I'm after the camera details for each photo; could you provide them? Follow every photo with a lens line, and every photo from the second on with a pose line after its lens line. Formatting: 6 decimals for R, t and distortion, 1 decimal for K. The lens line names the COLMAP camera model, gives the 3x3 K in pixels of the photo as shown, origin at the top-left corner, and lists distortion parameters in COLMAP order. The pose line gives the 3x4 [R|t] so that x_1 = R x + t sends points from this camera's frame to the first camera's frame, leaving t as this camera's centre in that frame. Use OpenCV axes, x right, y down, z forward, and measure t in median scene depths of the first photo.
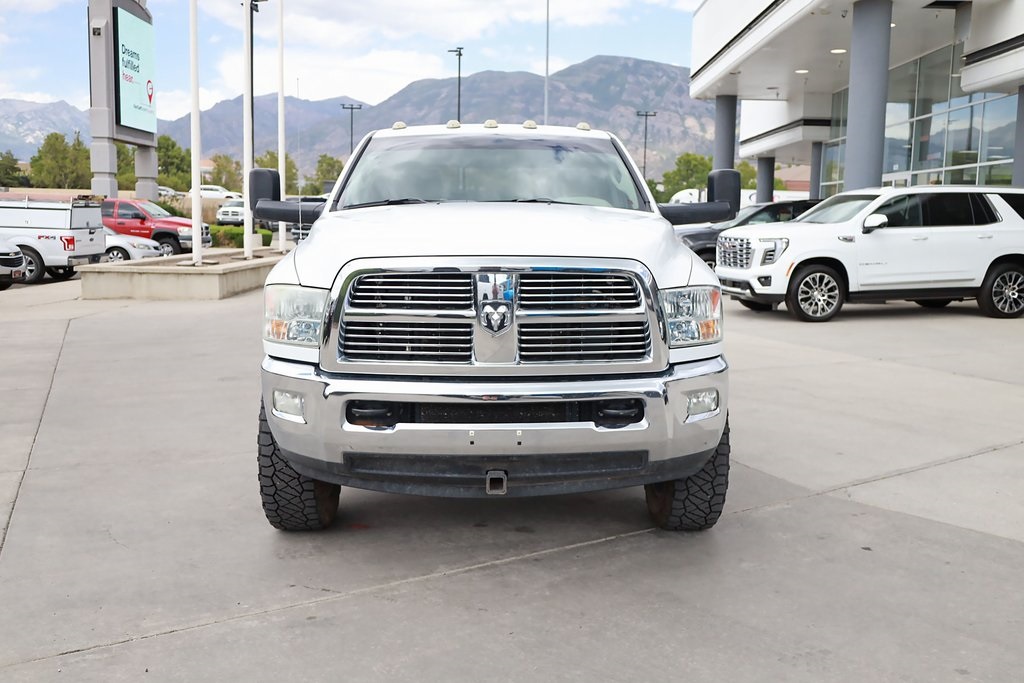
lens RADIAL K [[962.1, 0, 512.0], [0, 962.1, 341.5], [0, 0, 1]] dist [-0.005582, -0.004547]
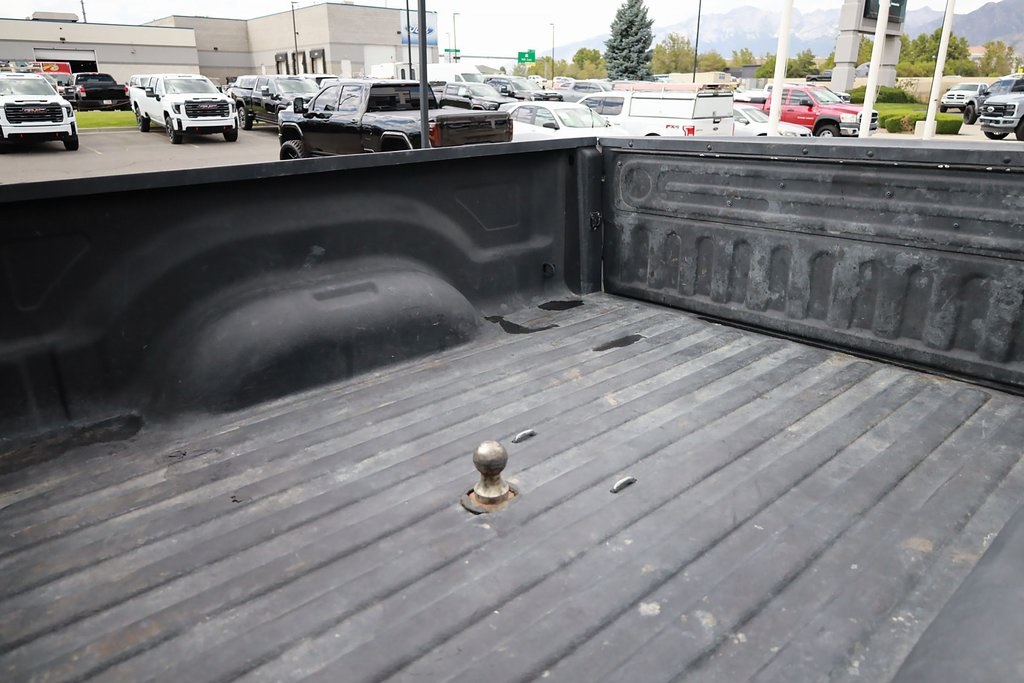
lens RADIAL K [[714.8, 0, 512.0], [0, 714.8, 341.5], [0, 0, 1]] dist [-0.010121, -0.000103]
pose [[0.664685, 0.228583, -0.711298, 0.014507], [-0.083917, 0.968865, 0.232936, -0.031443], [0.742396, -0.095139, 0.663171, 0.212499]]
